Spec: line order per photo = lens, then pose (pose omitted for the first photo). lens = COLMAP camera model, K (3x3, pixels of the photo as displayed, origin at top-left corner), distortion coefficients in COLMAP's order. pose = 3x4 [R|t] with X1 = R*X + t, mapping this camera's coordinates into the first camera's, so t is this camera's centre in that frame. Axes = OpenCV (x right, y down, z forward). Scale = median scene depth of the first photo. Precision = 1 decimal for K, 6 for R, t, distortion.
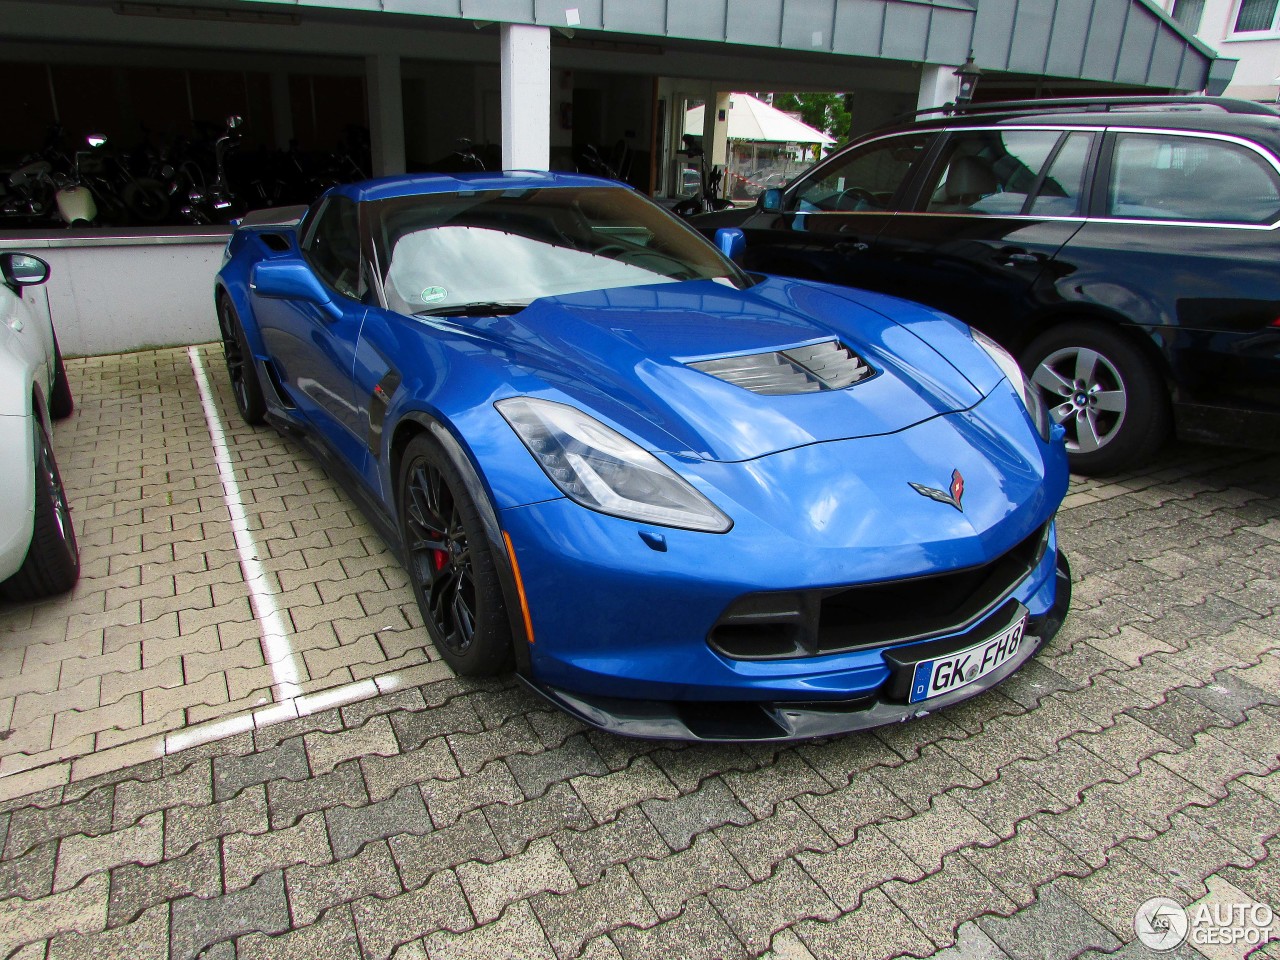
lens RADIAL K [[881.7, 0, 640.0], [0, 881.7, 480.0], [0, 0, 1]] dist [-0.019552, -0.003266]
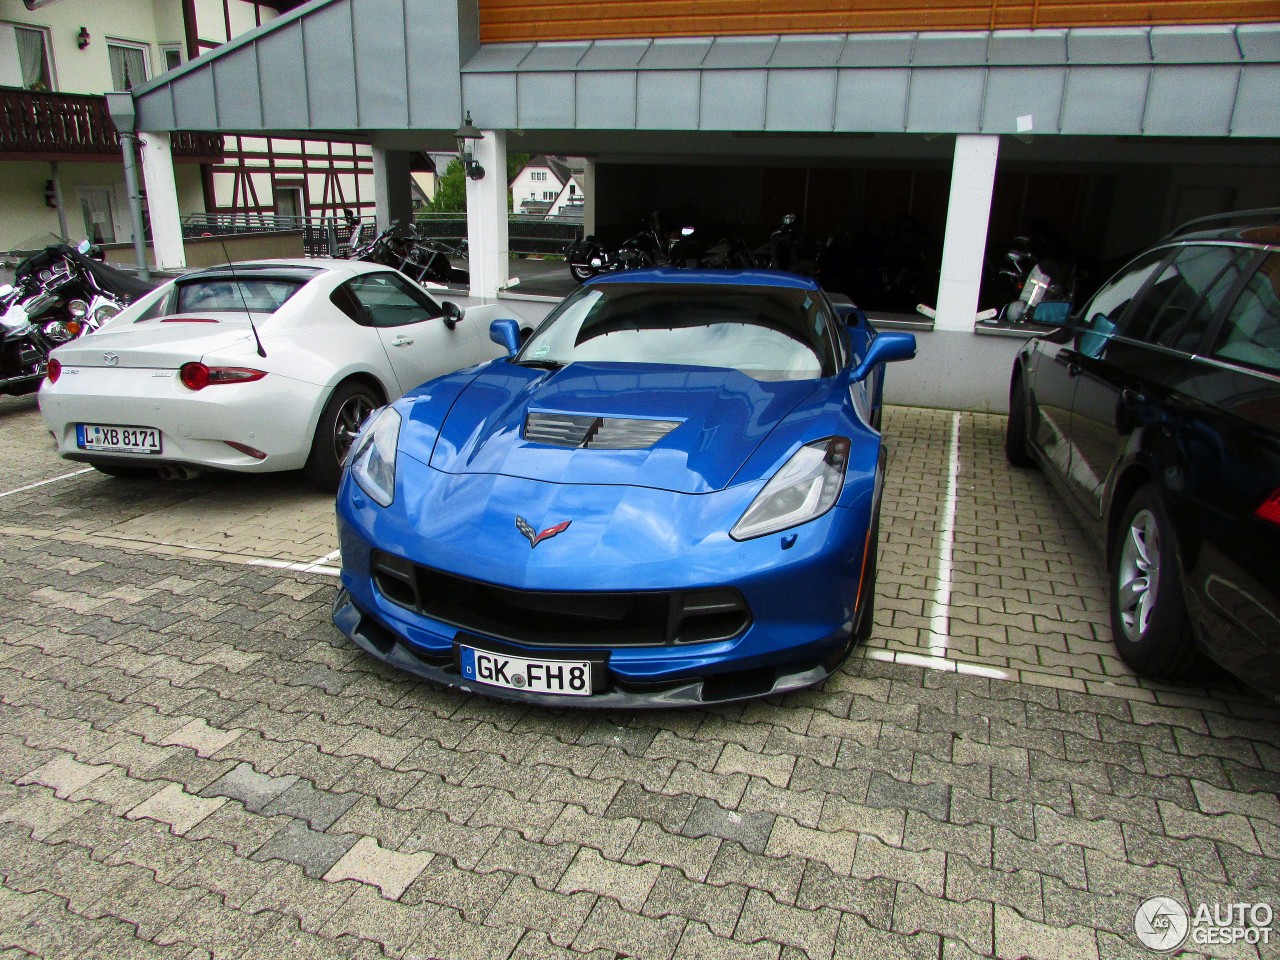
lens RADIAL K [[881.7, 0, 640.0], [0, 881.7, 480.0], [0, 0, 1]] dist [-0.019552, -0.003266]
pose [[0.695935, 0.209559, -0.686847, 0.950326], [-0.271282, 0.962318, 0.018734, -0.088178], [0.664891, 0.173292, 0.726560, 0.127984]]
